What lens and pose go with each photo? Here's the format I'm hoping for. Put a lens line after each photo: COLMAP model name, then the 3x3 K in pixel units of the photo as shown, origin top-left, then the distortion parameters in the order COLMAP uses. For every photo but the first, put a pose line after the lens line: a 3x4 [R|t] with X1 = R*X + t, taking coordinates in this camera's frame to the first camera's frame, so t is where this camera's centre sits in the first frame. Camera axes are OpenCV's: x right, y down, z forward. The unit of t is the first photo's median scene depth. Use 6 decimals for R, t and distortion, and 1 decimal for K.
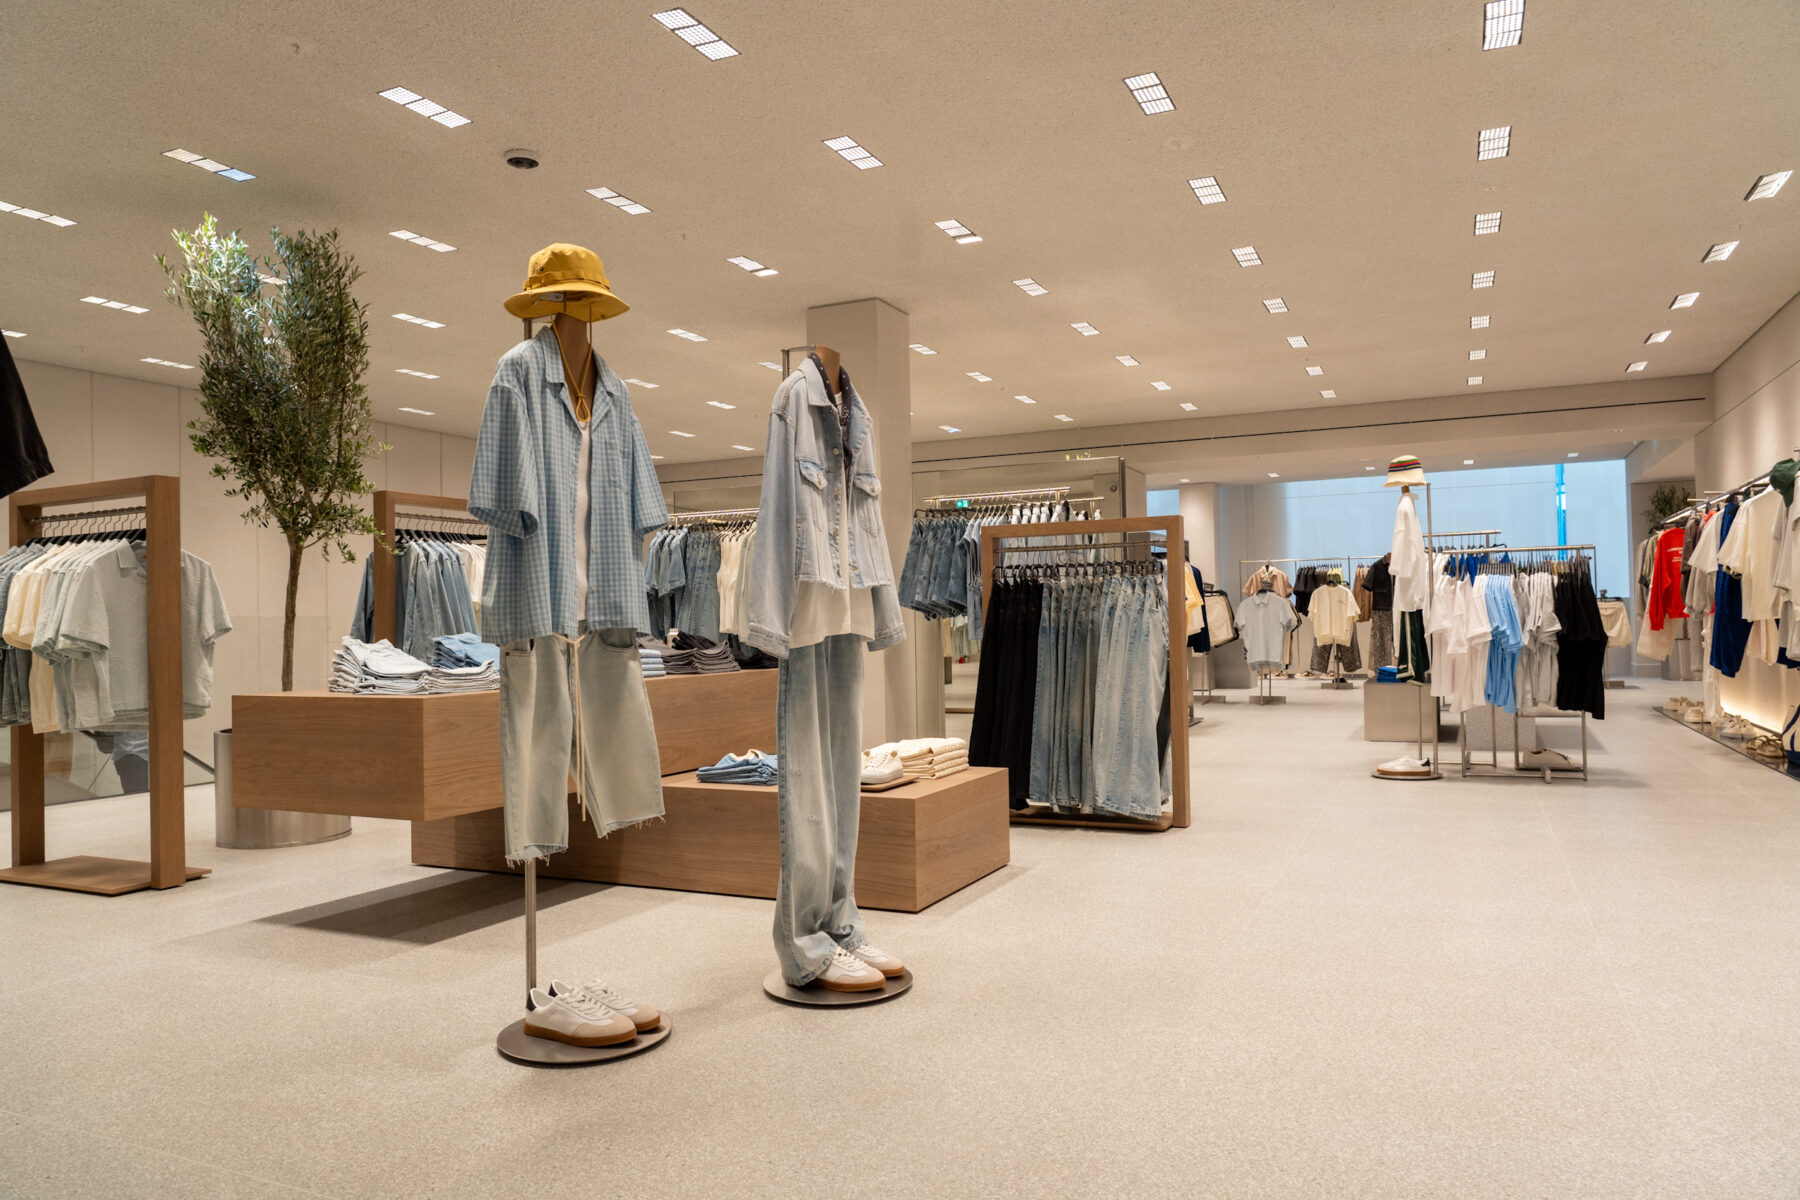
lens RADIAL K [[1227.4, 0, 906.2], [0, 1227.4, 593.5], [0, 0, 1]] dist [-0.014094, -0.000858]
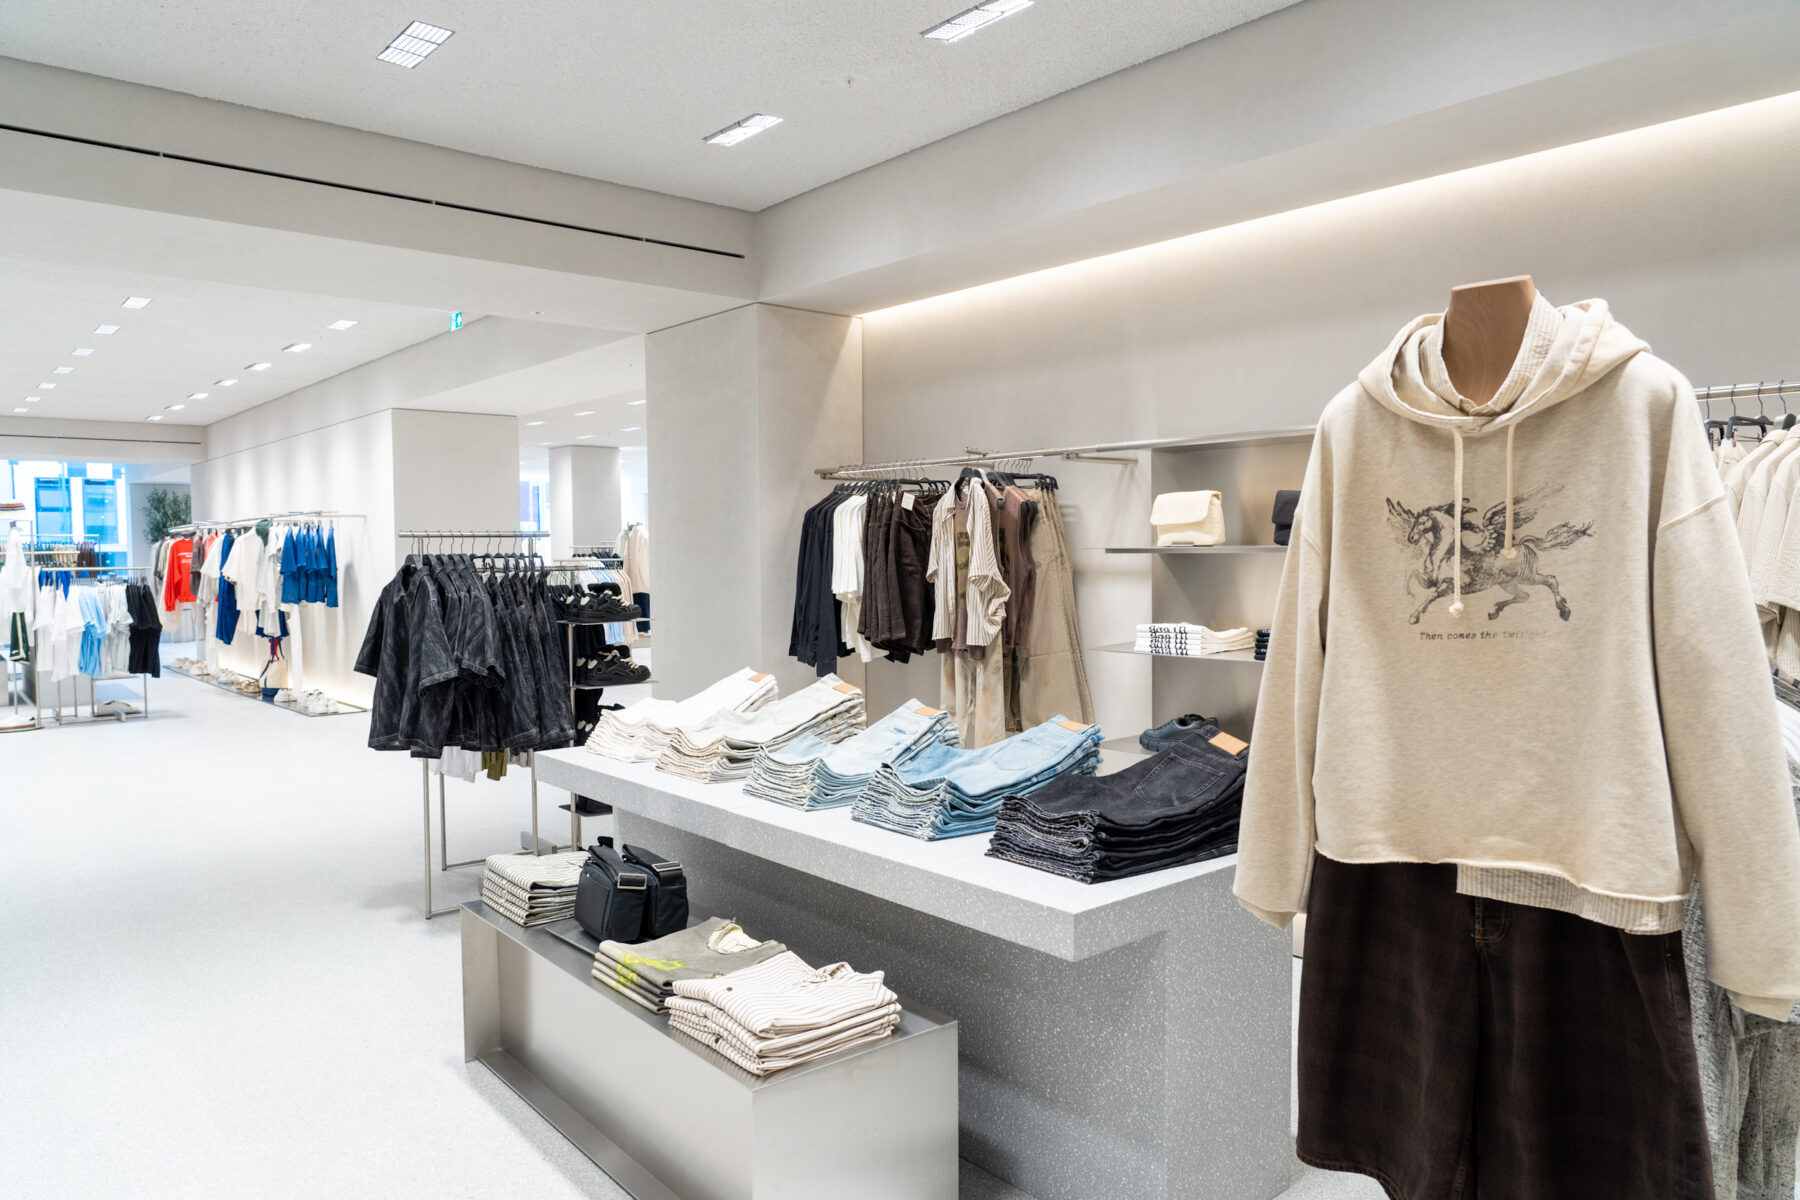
lens RADIAL K [[1227.4, 0, 906.6], [0, 1227.4, 596.0], [0, 0, 1]] dist [-0.014094, -0.000858]
pose [[0.424699, -0.020886, 0.905094, -0.418925], [-0.016424, 0.999392, 0.030769, -0.063365], [-0.905186, -0.027933, 0.424098, -0.510591]]
